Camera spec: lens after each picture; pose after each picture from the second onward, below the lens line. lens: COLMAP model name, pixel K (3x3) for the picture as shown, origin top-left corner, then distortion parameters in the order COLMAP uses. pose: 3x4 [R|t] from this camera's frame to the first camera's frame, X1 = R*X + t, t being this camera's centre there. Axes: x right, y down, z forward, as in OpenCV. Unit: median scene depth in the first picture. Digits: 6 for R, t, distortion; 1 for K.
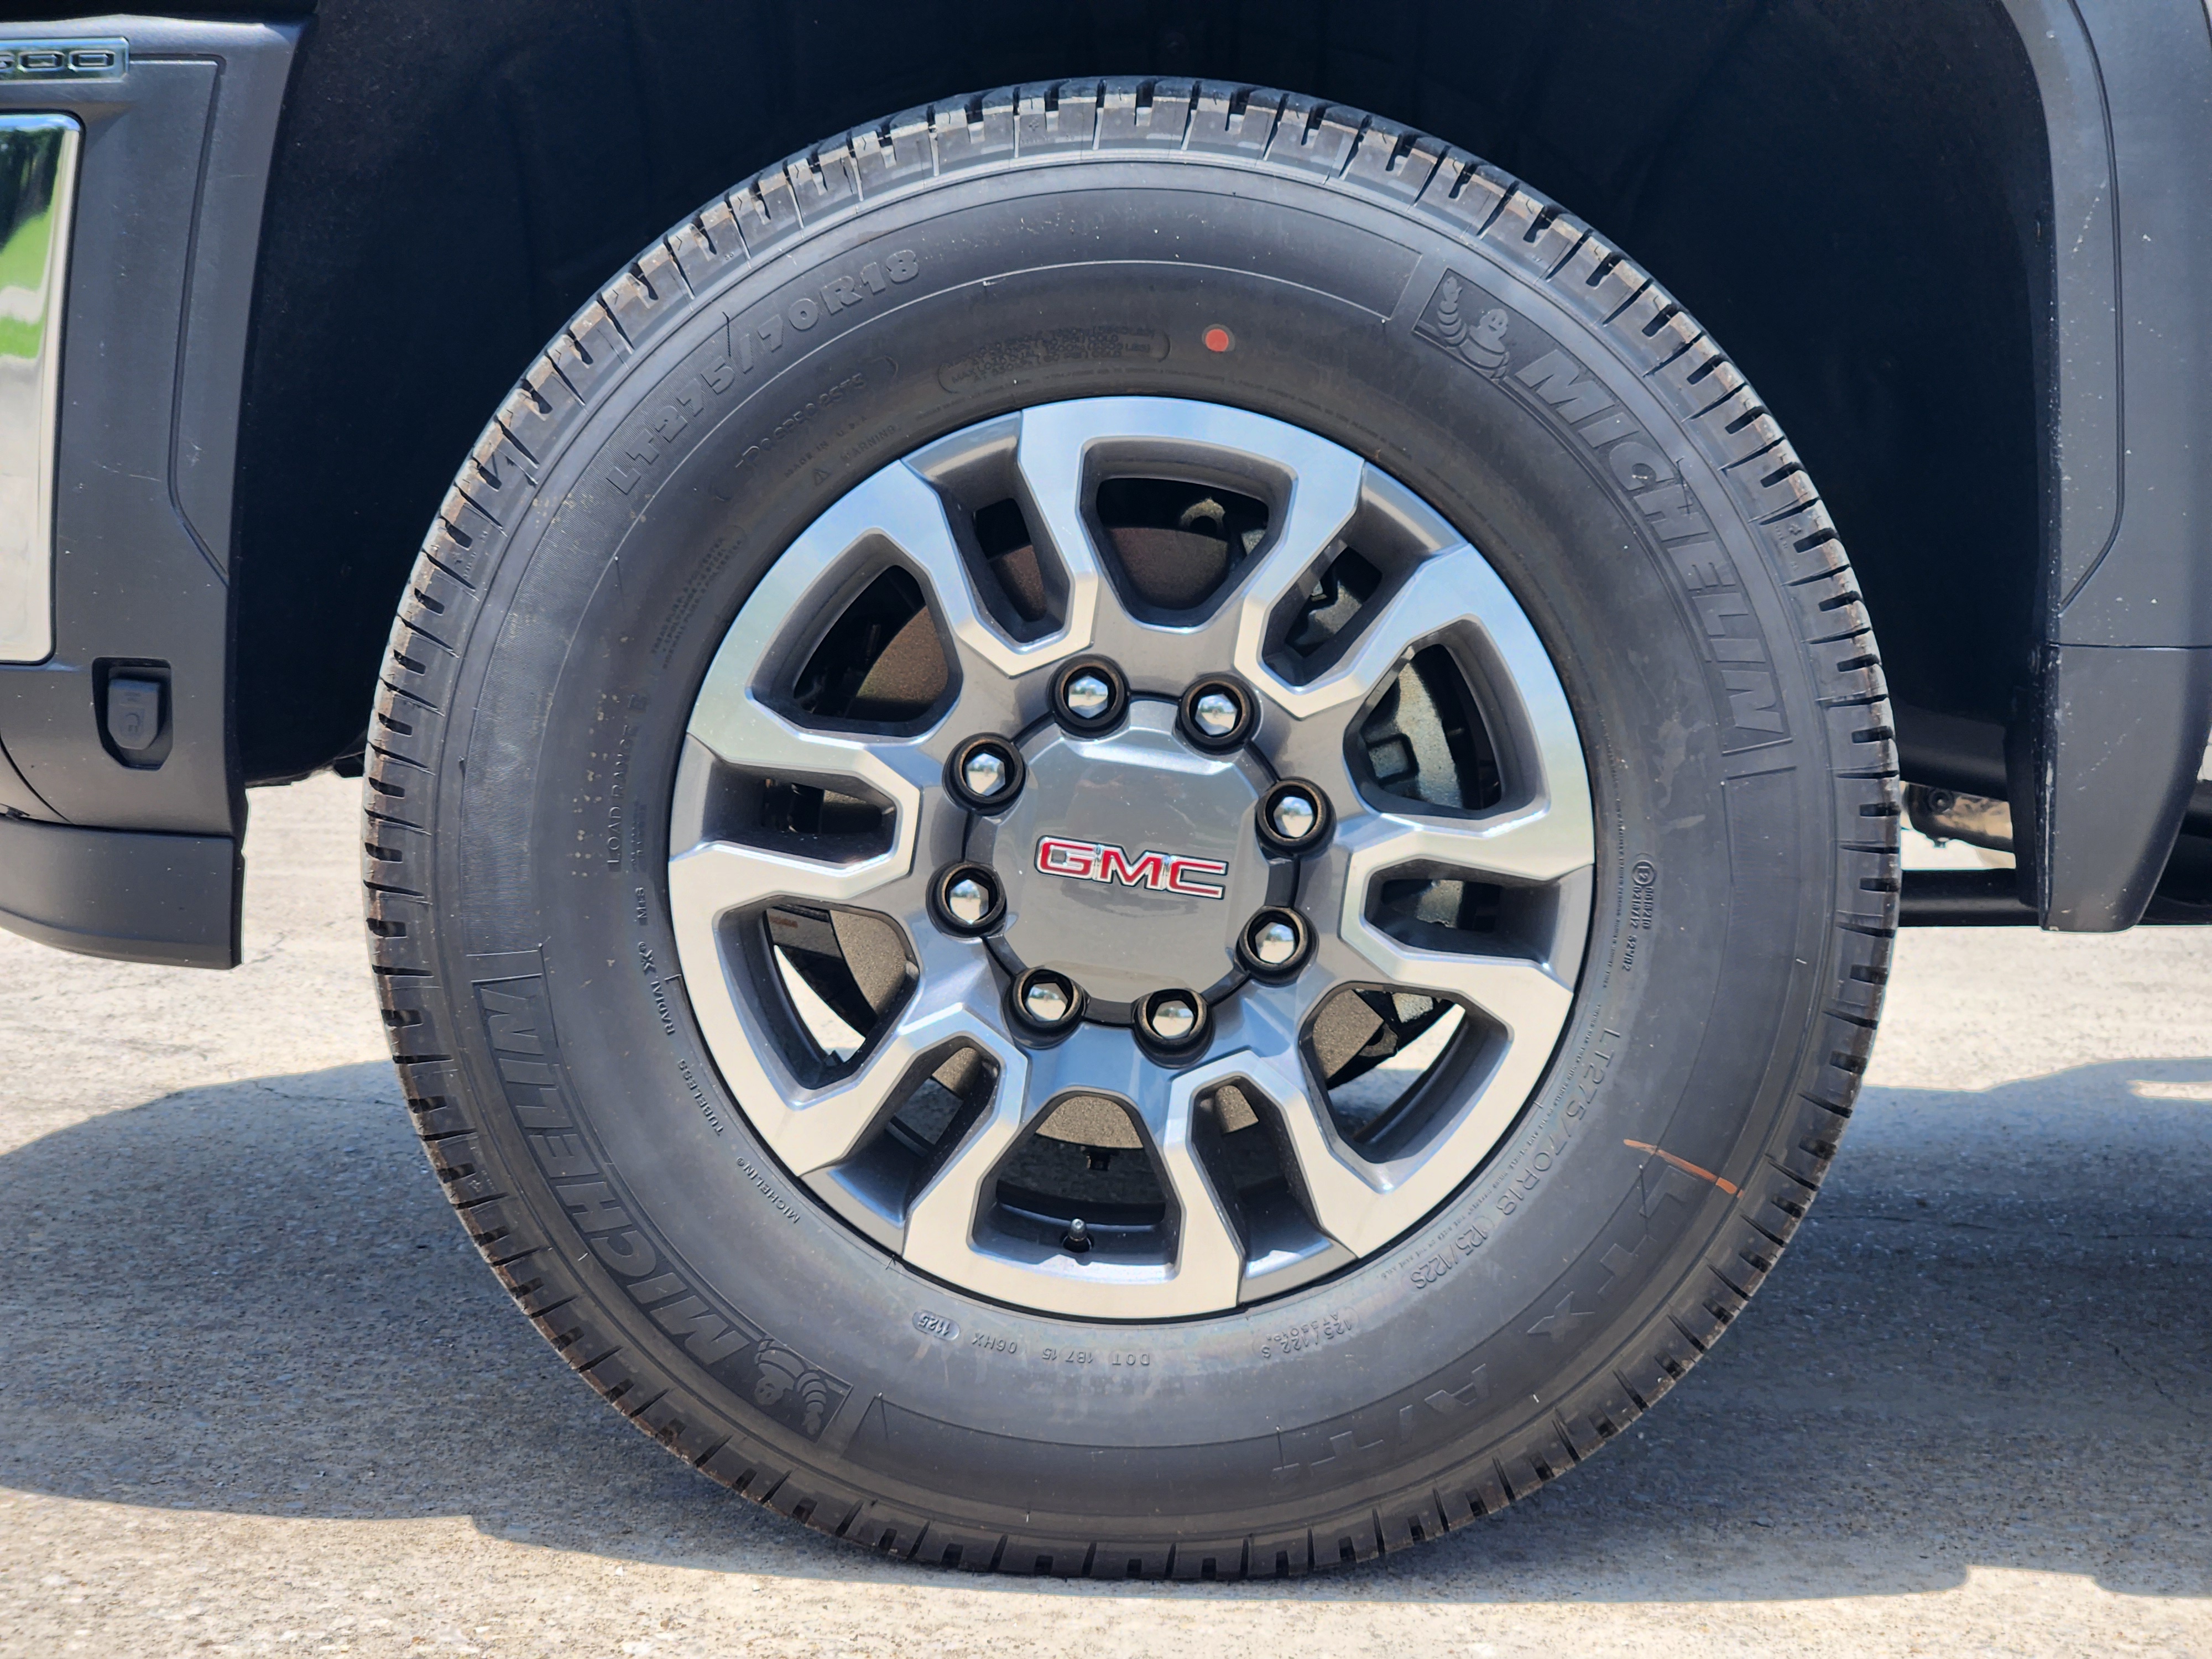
lens RADIAL K [[4351.1, 0, 1174.8], [0, 4351.1, 830.2], [0, 0, 1]] dist [-0.433987, 5.395854]
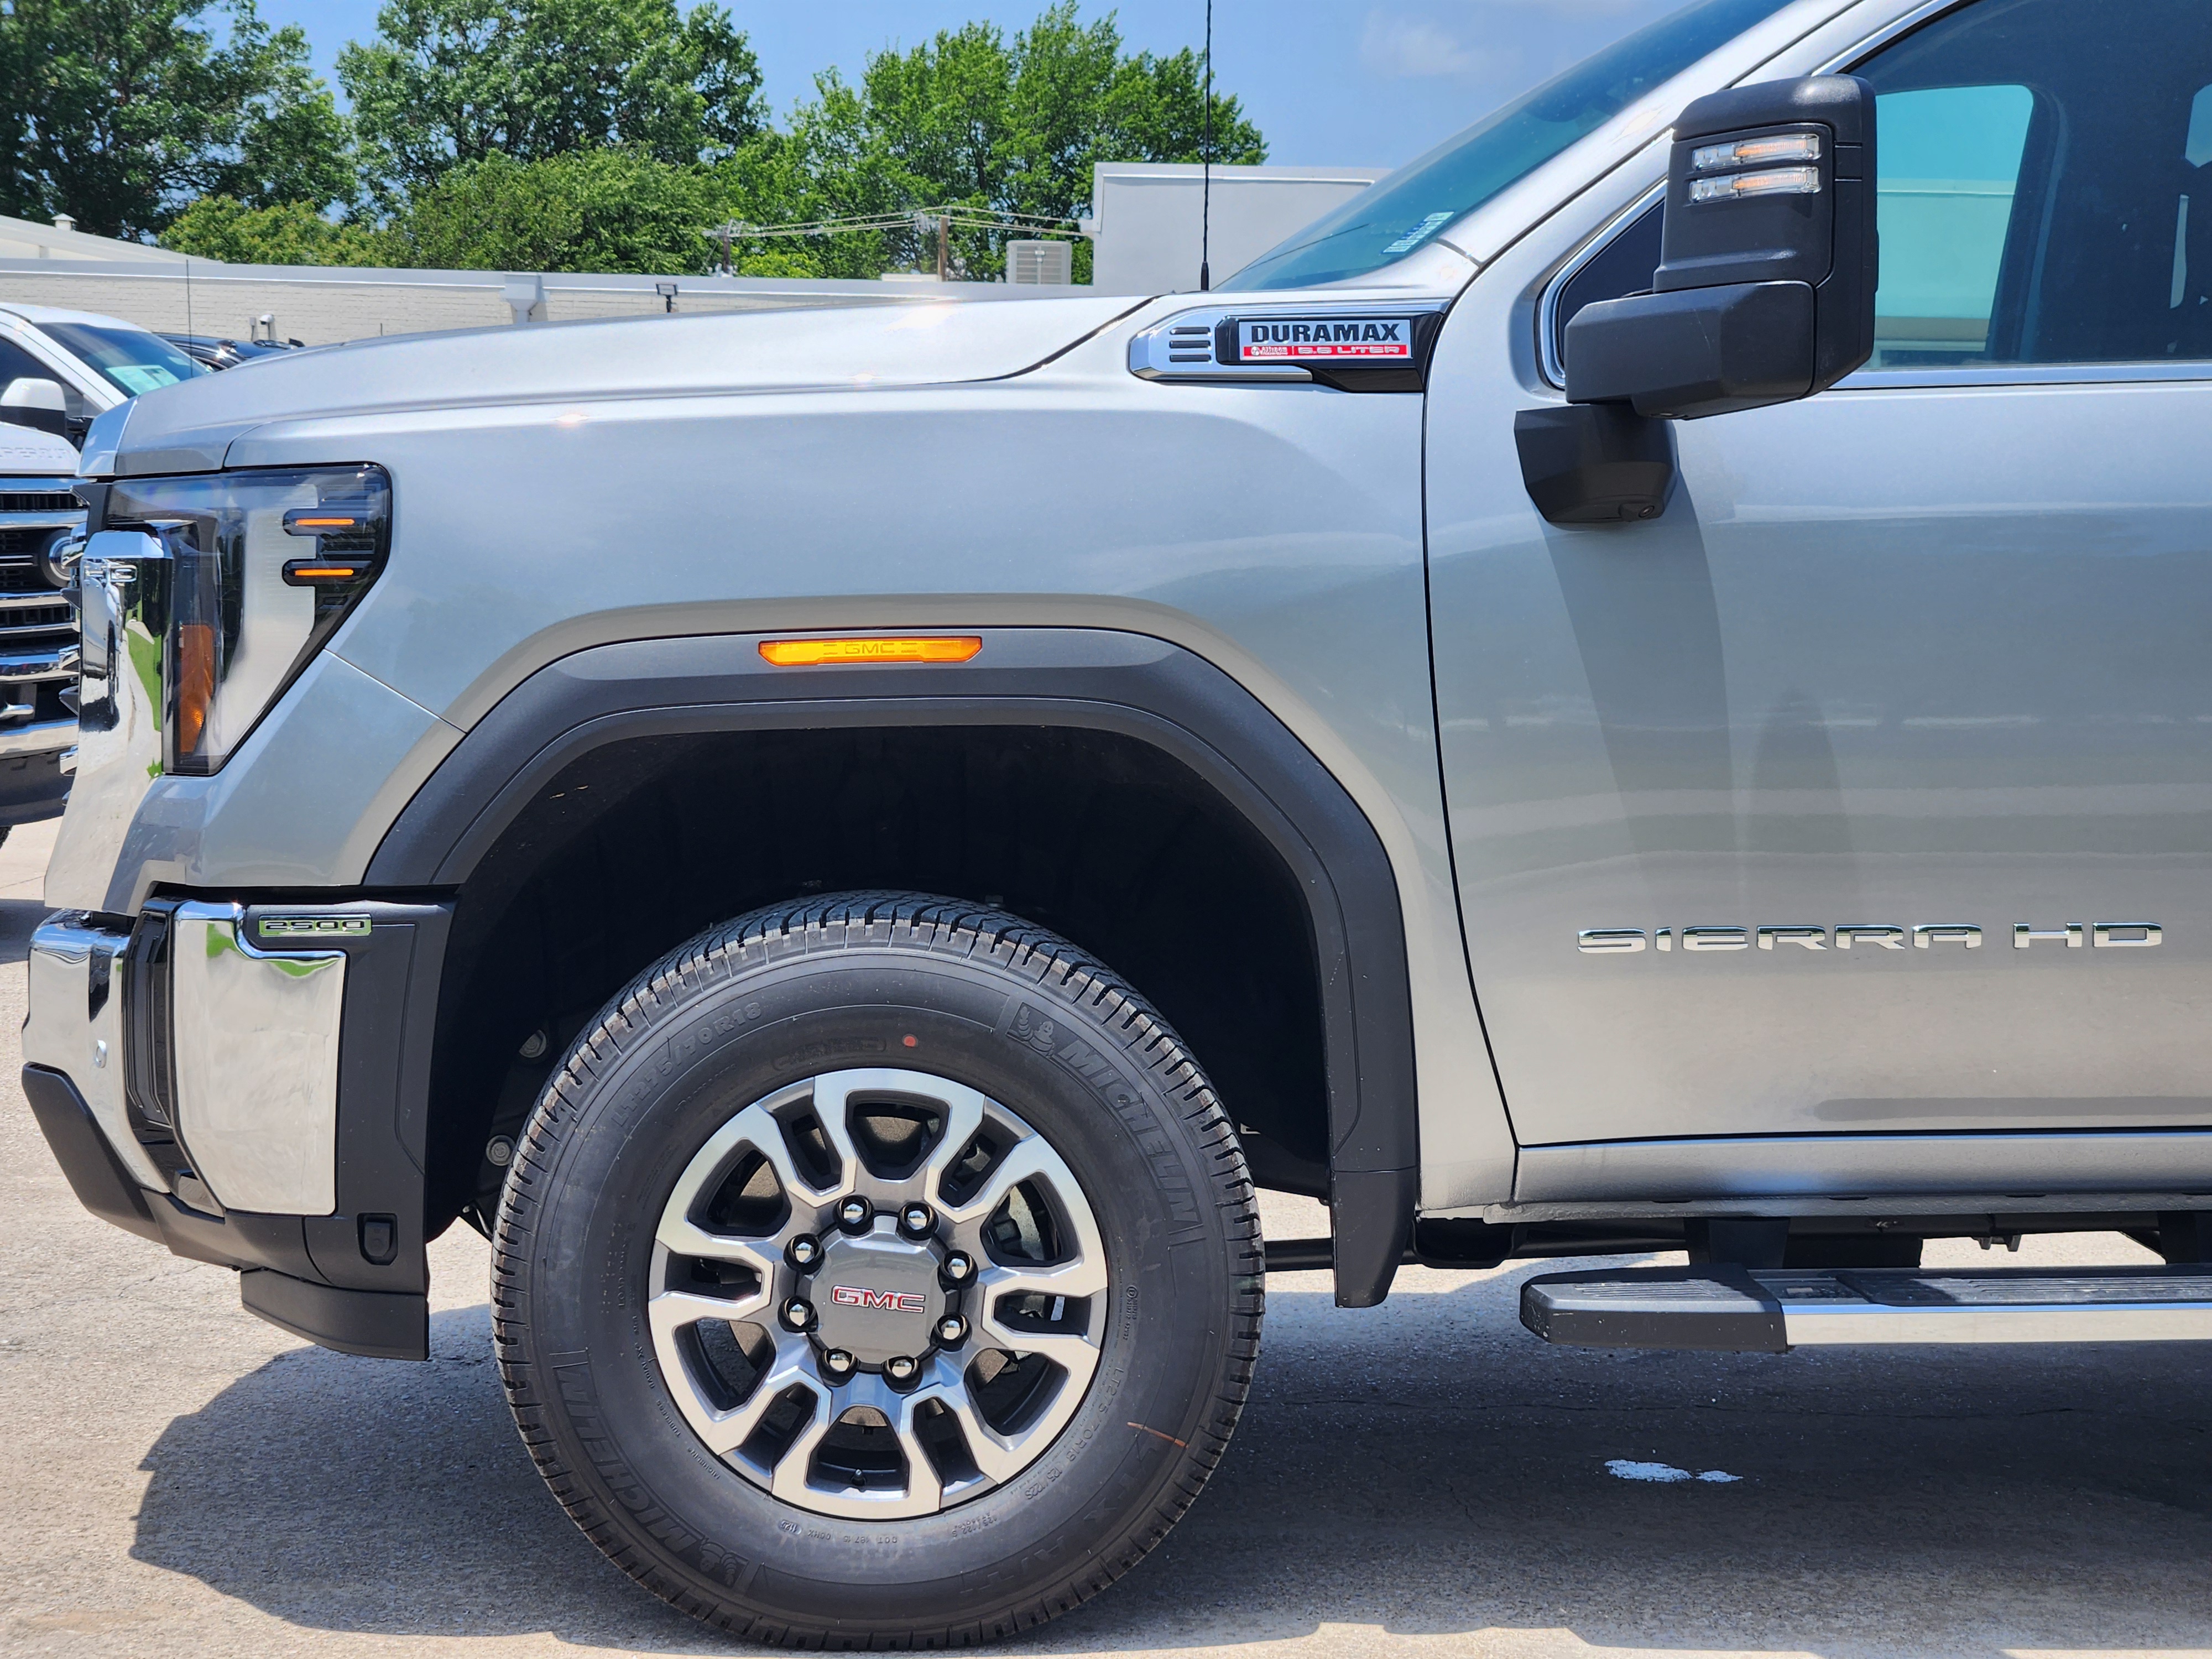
lens RADIAL K [[4509.8, 0, 1106.0], [0, 4509.8, 829.5], [0, 0, 1]] dist [-0.822092, 14.918870]
pose [[0.998851, -0.035428, 0.032284, 0.036328], [0.035246, 0.999360, 0.006187, -0.217886], [-0.032483, -0.005042, 0.999460, -1.078467]]
